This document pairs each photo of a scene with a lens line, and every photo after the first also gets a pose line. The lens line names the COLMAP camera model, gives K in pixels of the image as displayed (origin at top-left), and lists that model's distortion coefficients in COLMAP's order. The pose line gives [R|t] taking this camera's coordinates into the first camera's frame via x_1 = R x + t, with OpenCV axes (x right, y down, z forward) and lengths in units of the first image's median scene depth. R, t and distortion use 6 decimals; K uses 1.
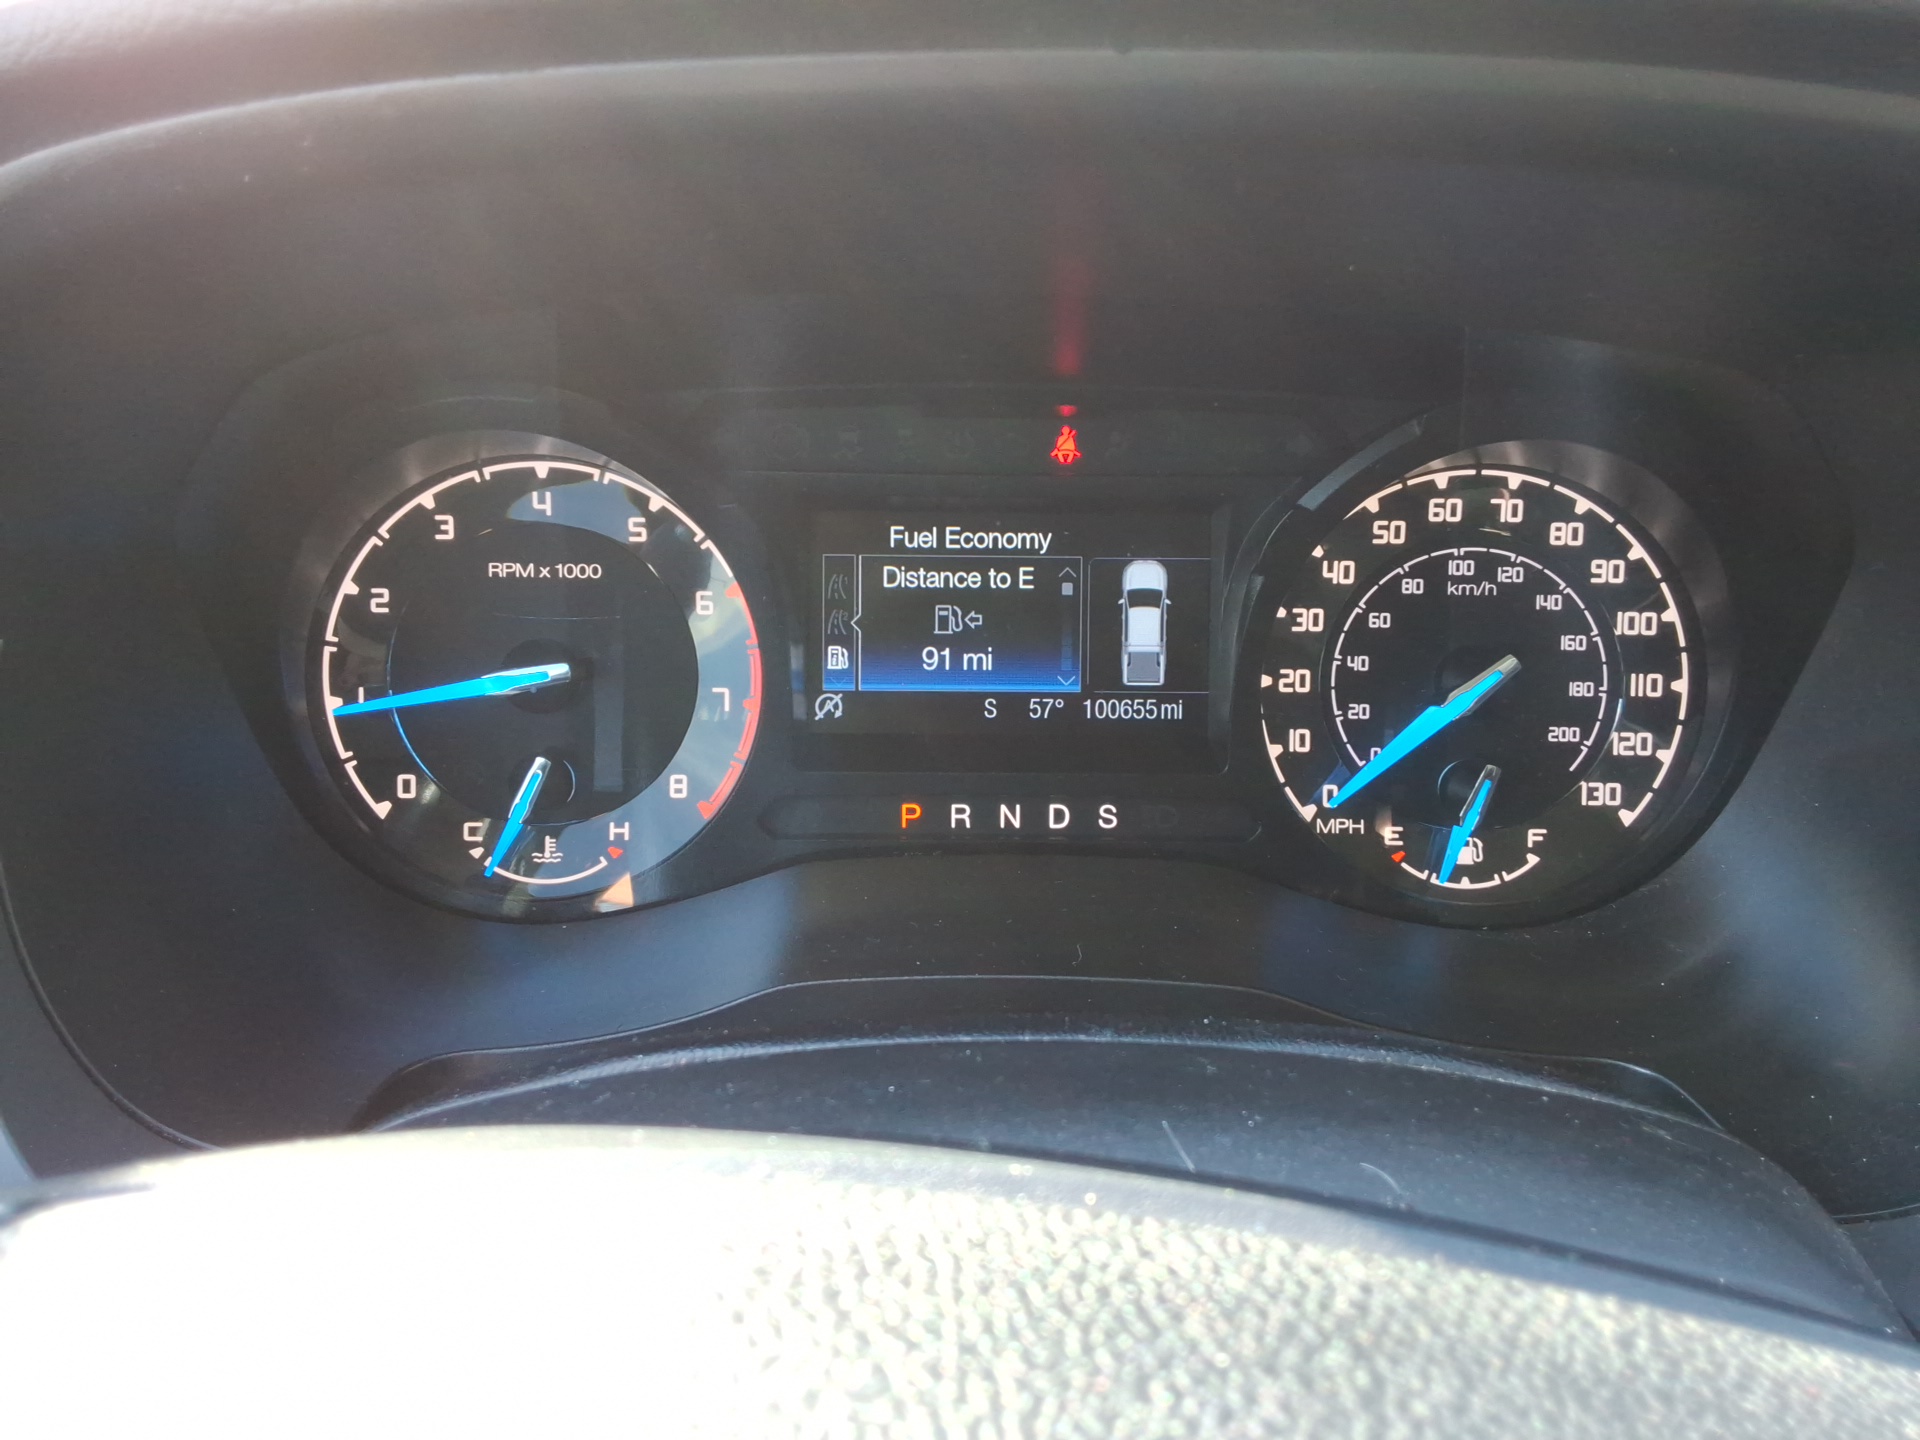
lens RADIAL K [[1534.9, 0, 962.3], [0, 1534.9, 707.3], [0, 0, 1]] dist [0.099250, -0.140551]
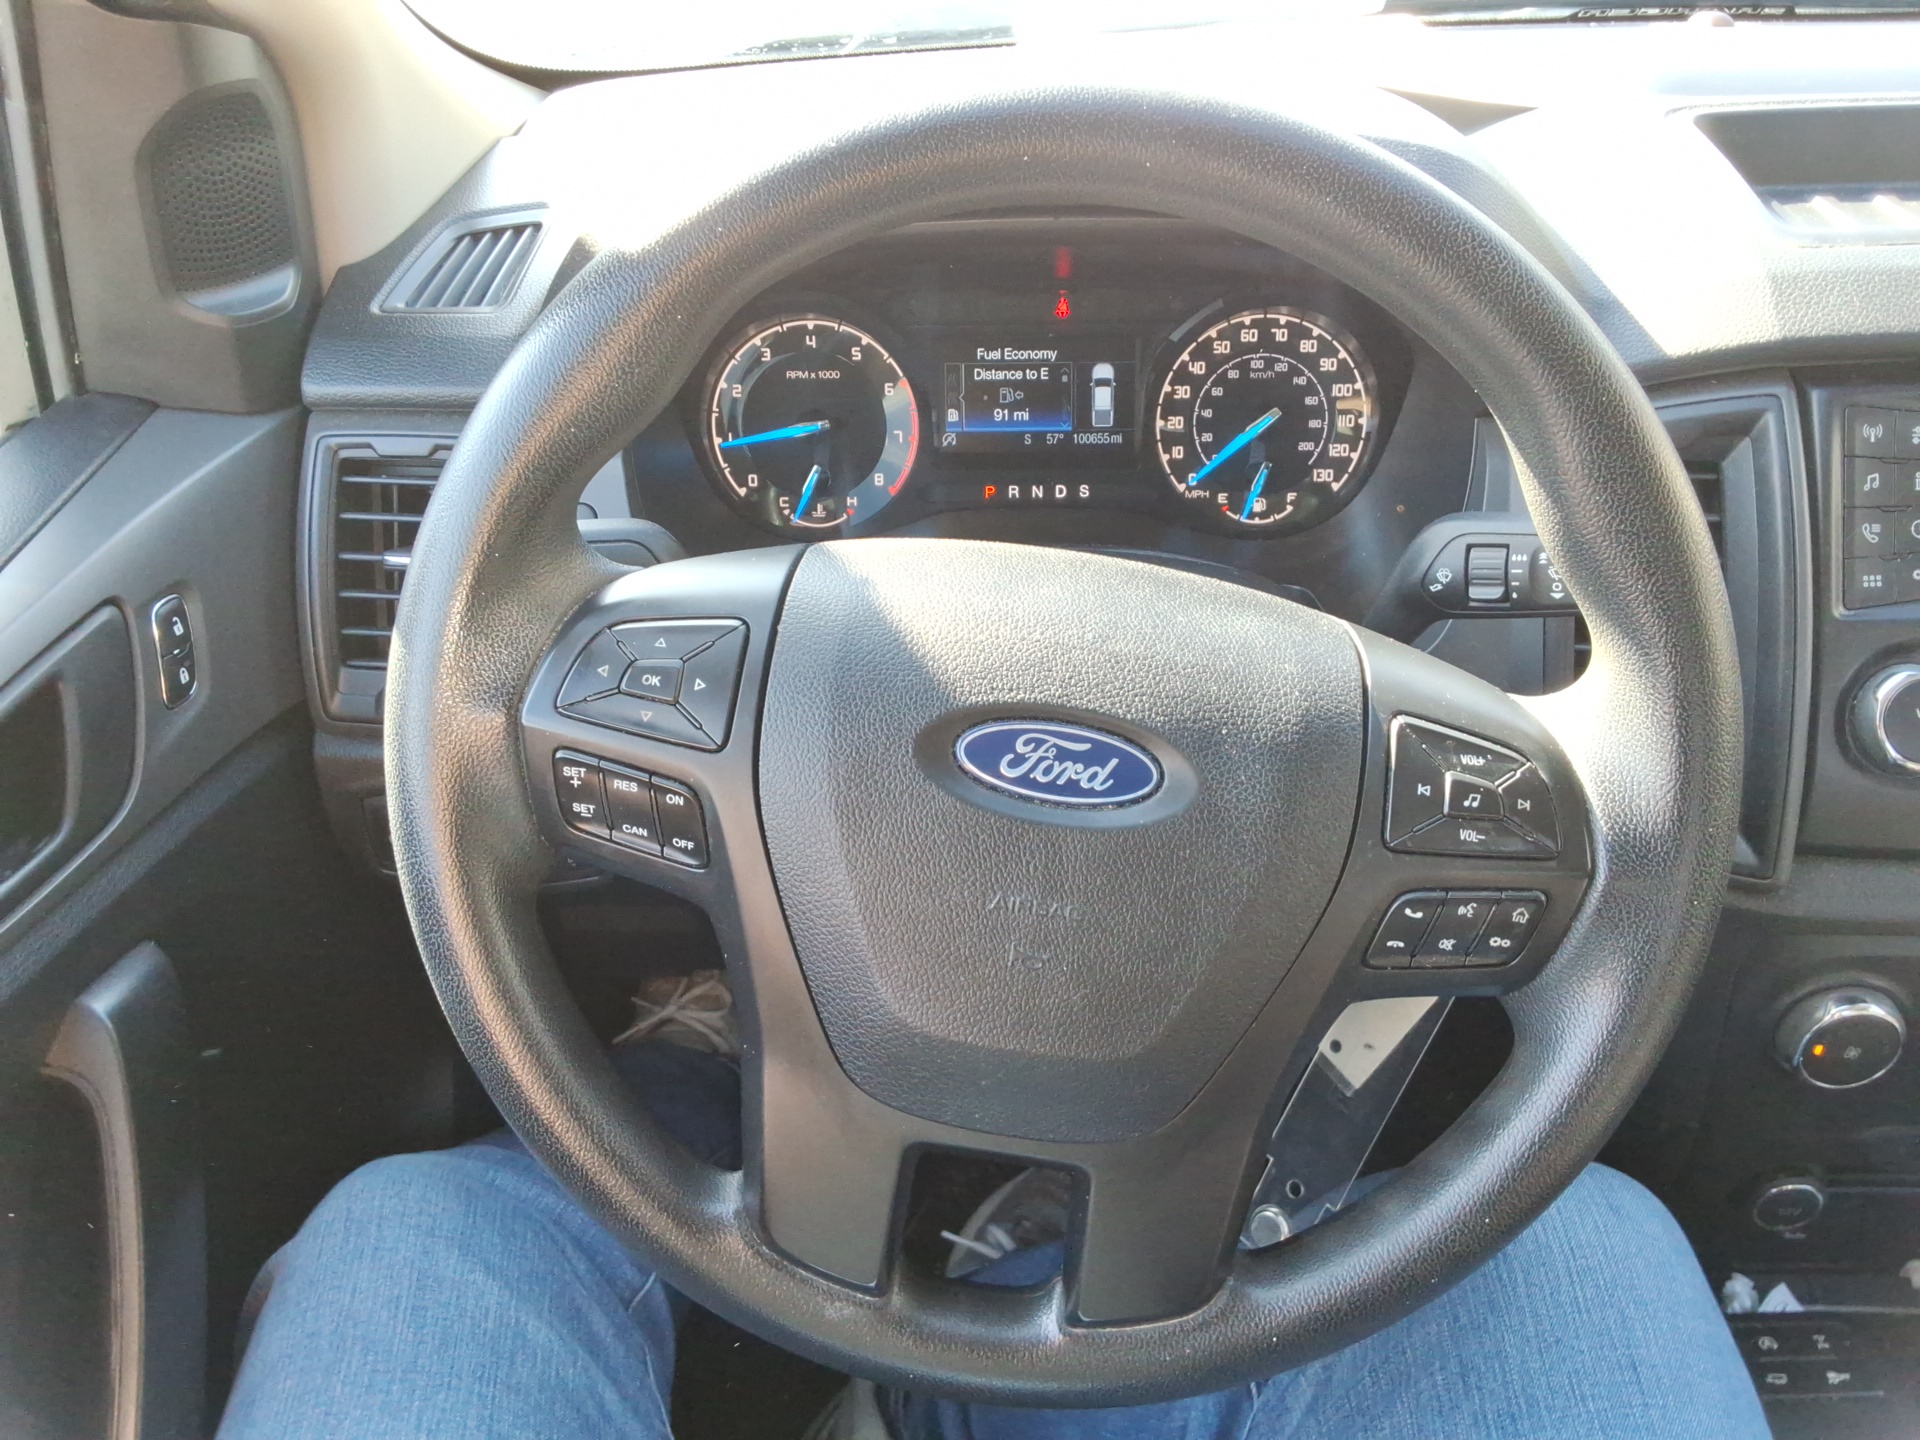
lens RADIAL K [[1534.9, 0, 1003.3], [0, 1534.9, 715.4], [0, 0, 1]] dist [0.099250, -0.140551]
pose [[0.998022, -0.005637, -0.062619, 0.113406], [0.015397, 0.987558, 0.156497, 0.043048], [0.060958, -0.157152, 0.985691, -1.100694]]
